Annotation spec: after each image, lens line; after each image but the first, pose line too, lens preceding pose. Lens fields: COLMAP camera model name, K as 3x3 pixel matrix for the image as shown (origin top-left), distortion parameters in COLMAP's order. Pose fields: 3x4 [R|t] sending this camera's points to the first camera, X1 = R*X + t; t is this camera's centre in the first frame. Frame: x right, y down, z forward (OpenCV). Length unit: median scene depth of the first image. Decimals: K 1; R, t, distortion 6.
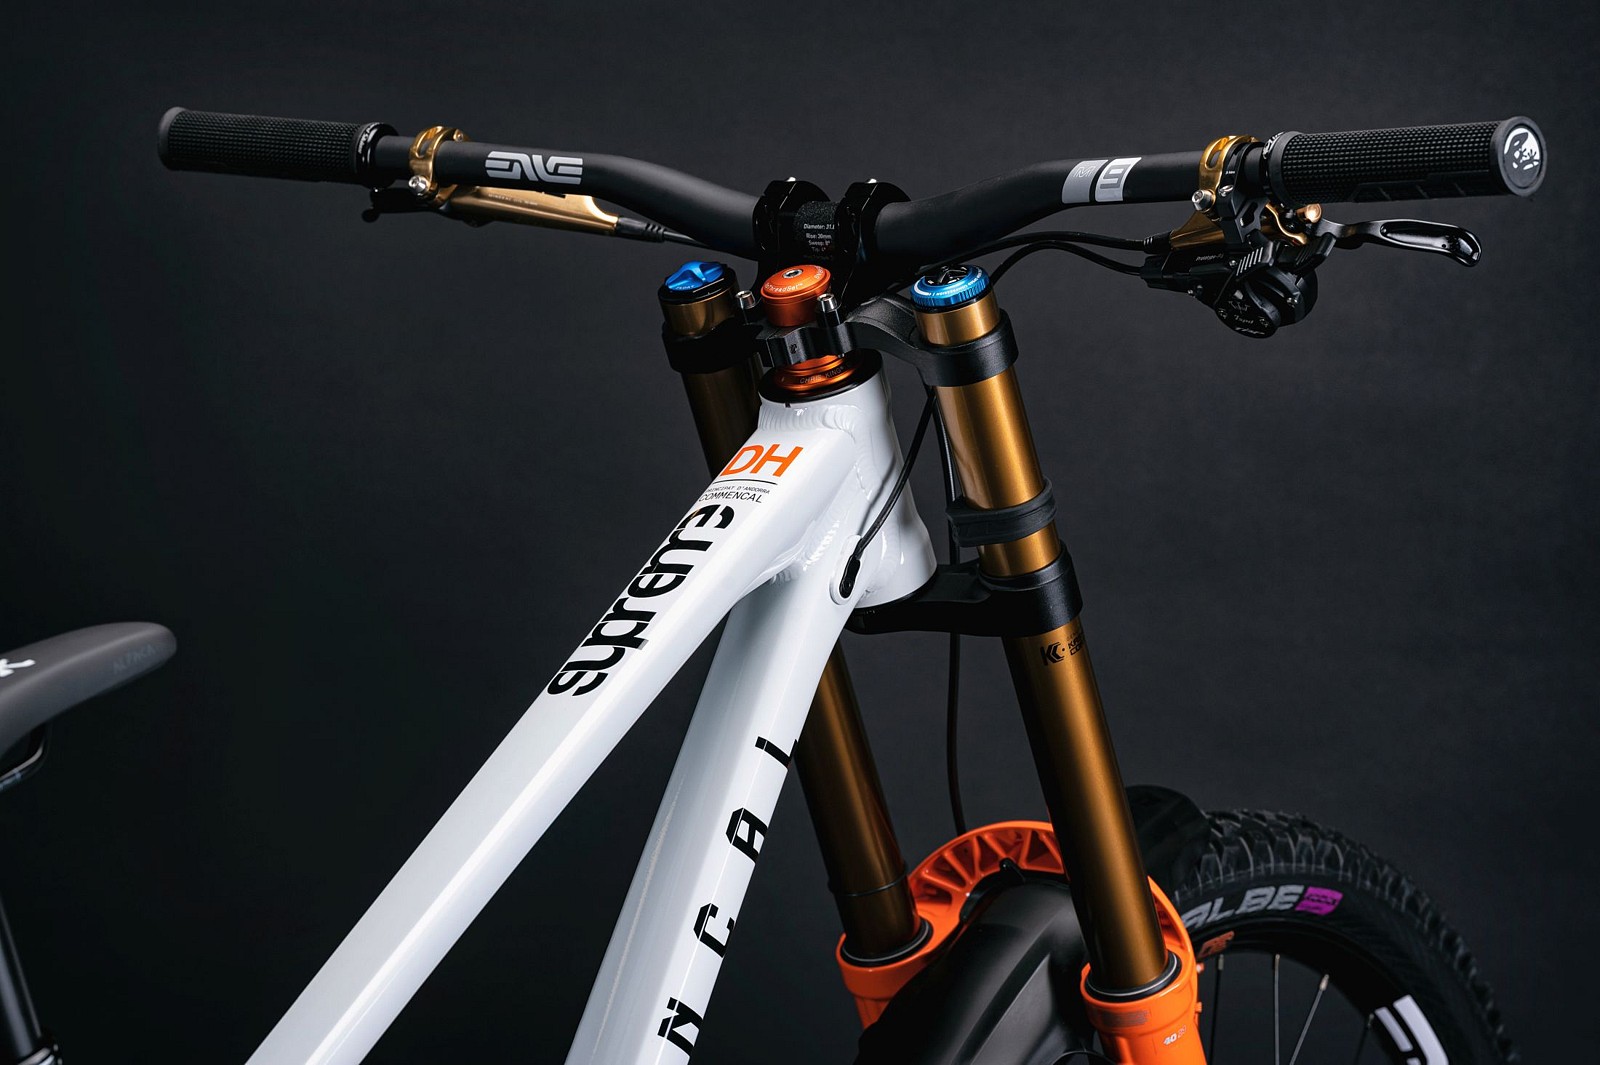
lens RADIAL K [[4547.7, 0, 799.6], [0, 4547.7, 531.3], [0, 0, 1]] dist [-0.233027, 0.000000]
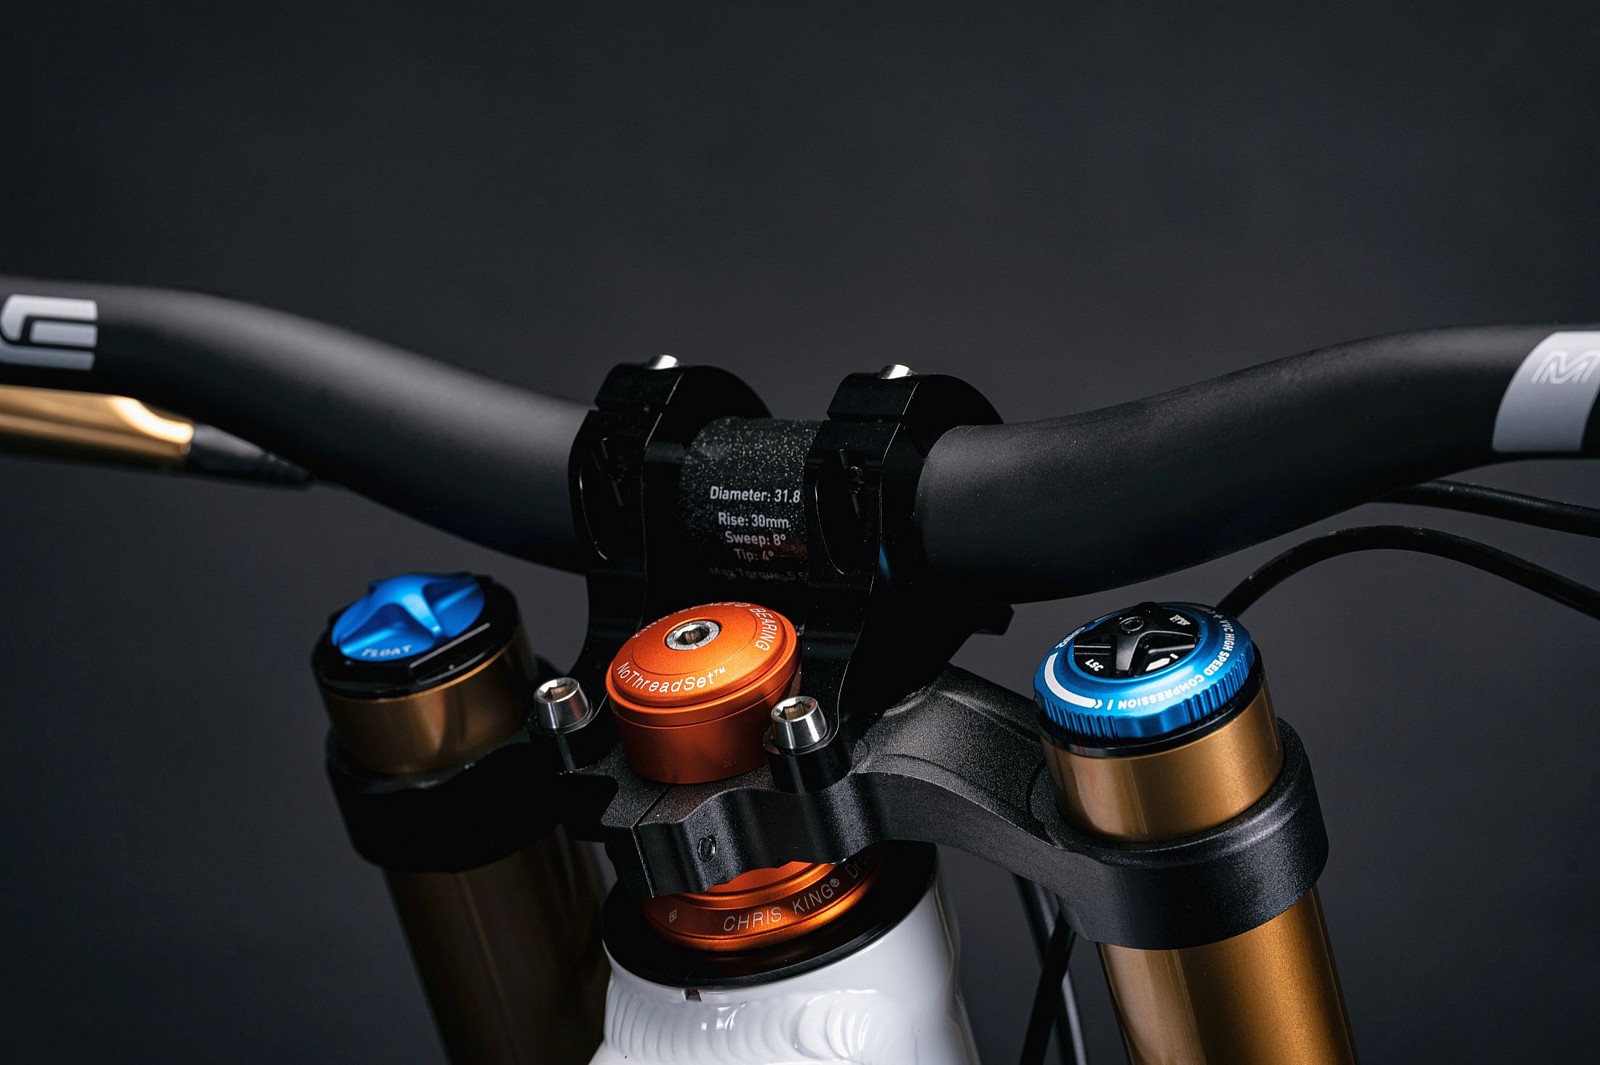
lens RADIAL K [[4547.7, 0, 800.6], [0, 4547.7, 535.9], [0, 0, 1]] dist [-0.233027, 0.000000]
pose [[0.993413, -0.039573, 0.107542, -0.031713], [0.033146, 0.997593, 0.060905, -0.086358], [-0.109693, -0.056939, 0.992333, 0.638450]]
